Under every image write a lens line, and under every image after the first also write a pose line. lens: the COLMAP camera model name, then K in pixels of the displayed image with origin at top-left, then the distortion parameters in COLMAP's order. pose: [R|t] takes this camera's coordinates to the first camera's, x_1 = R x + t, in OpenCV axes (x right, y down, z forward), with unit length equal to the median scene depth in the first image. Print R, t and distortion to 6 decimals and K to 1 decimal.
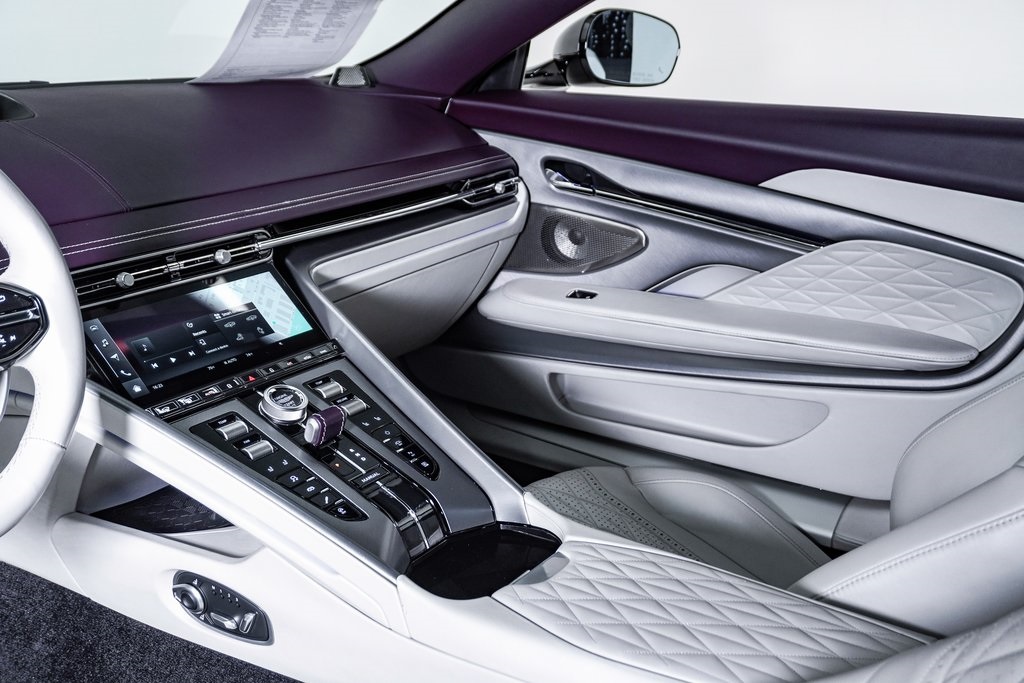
lens RADIAL K [[1098.0, 0, 512.0], [0, 1098.0, 341.5], [0, 0, 1]] dist [0.069508, -0.018757]
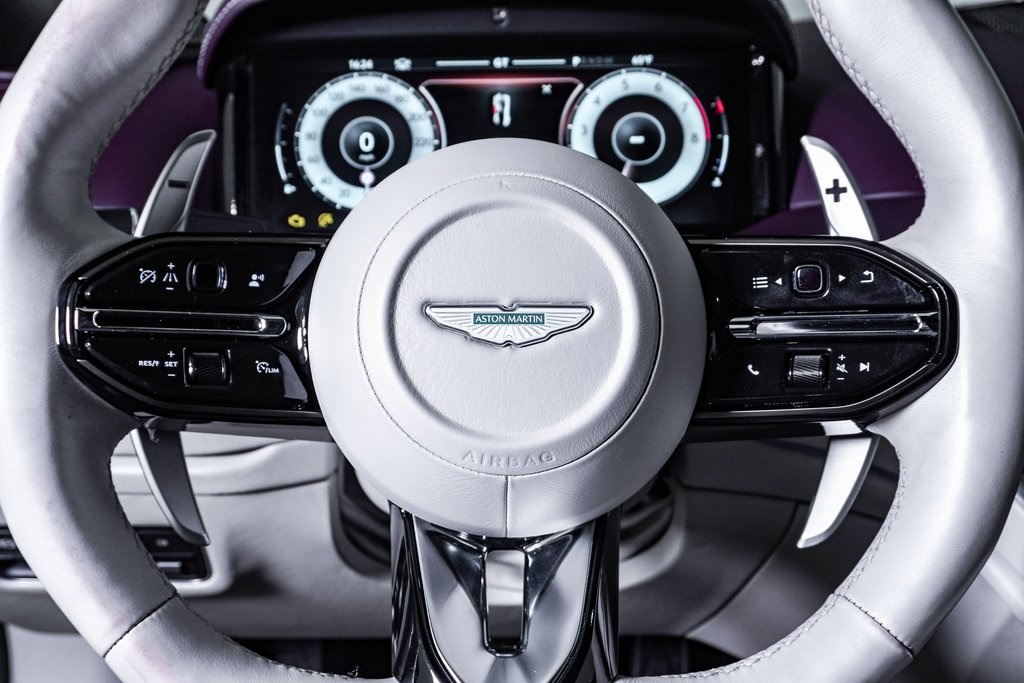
lens RADIAL K [[1148.7, 0, 512.0], [0, 1148.7, 341.5], [0, 0, 1]] dist [0.064256, -0.000147]
pose [[0.571057, 0.184826, -0.799833, -0.112742], [-0.241077, 0.969121, 0.051823, -0.002133], [0.784714, 0.163227, 0.597981, 0.425764]]
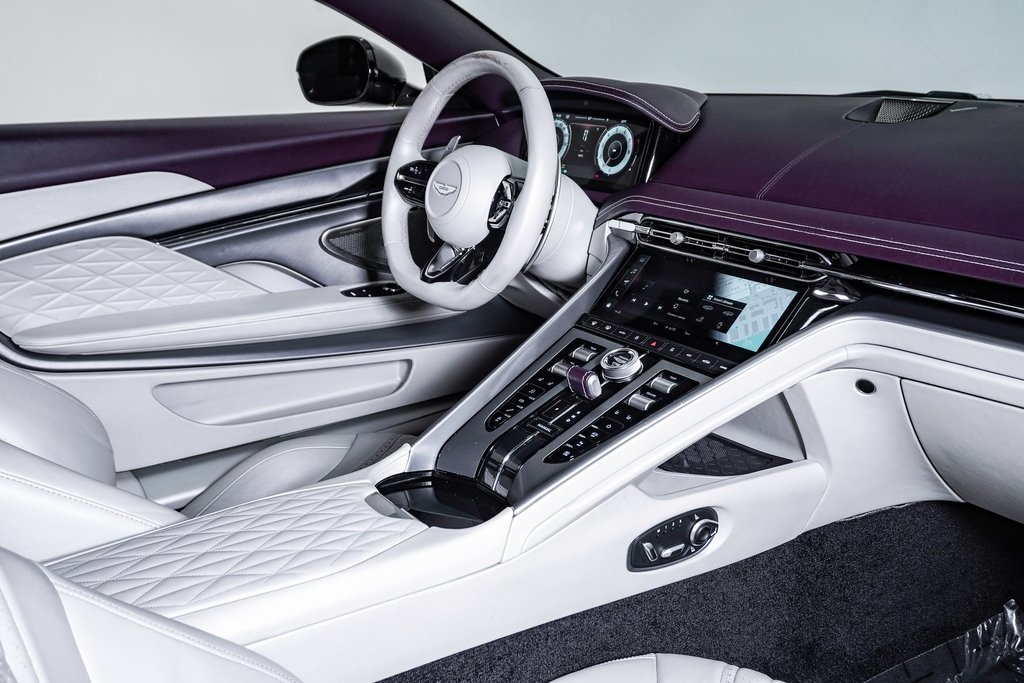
lens RADIAL K [[1032.1, 0, 505.6], [0, 1032.1, 338.3], [0, 0, 1]] dist [-0.051990, -0.132685]
pose [[-0.346856, 0.263882, -0.900032, 0.698248], [-0.288394, 0.883110, 0.370062, -0.290290], [0.892480, 0.387922, -0.230210, 1.002257]]
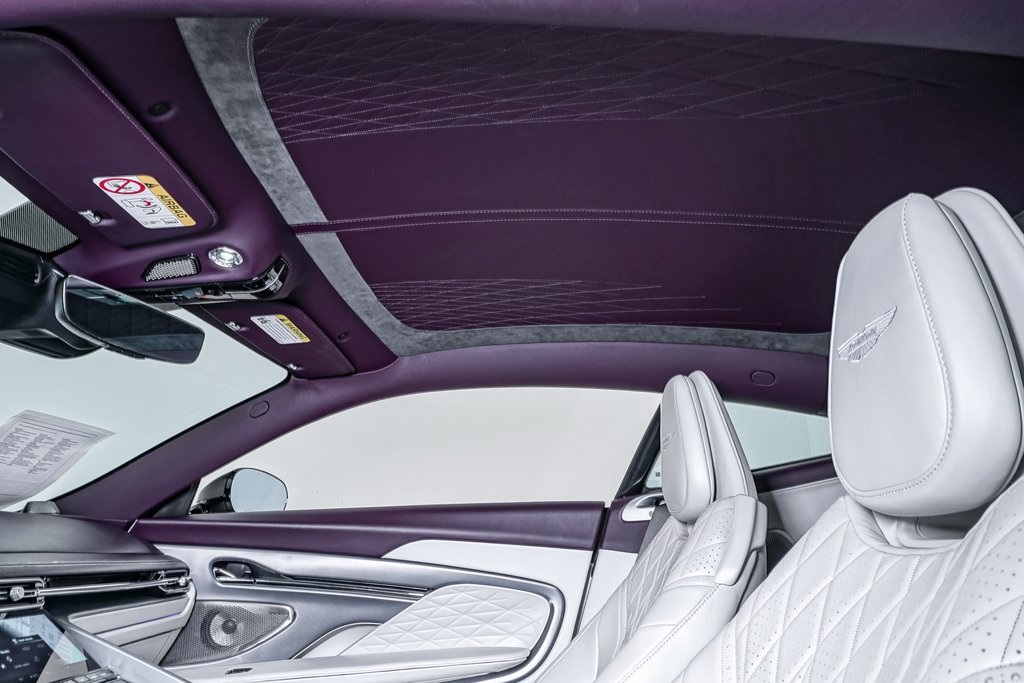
lens RADIAL K [[775.8, 0, 510.8], [0, 775.8, 329.2], [0, 0, 1]] dist [0.090084, -0.007528]
pose [[0.829289, 0.122984, 0.545120, -0.315175], [0.204469, 0.841061, -0.500808, 0.210434], [-0.520070, 0.526775, 0.672336, 0.019936]]
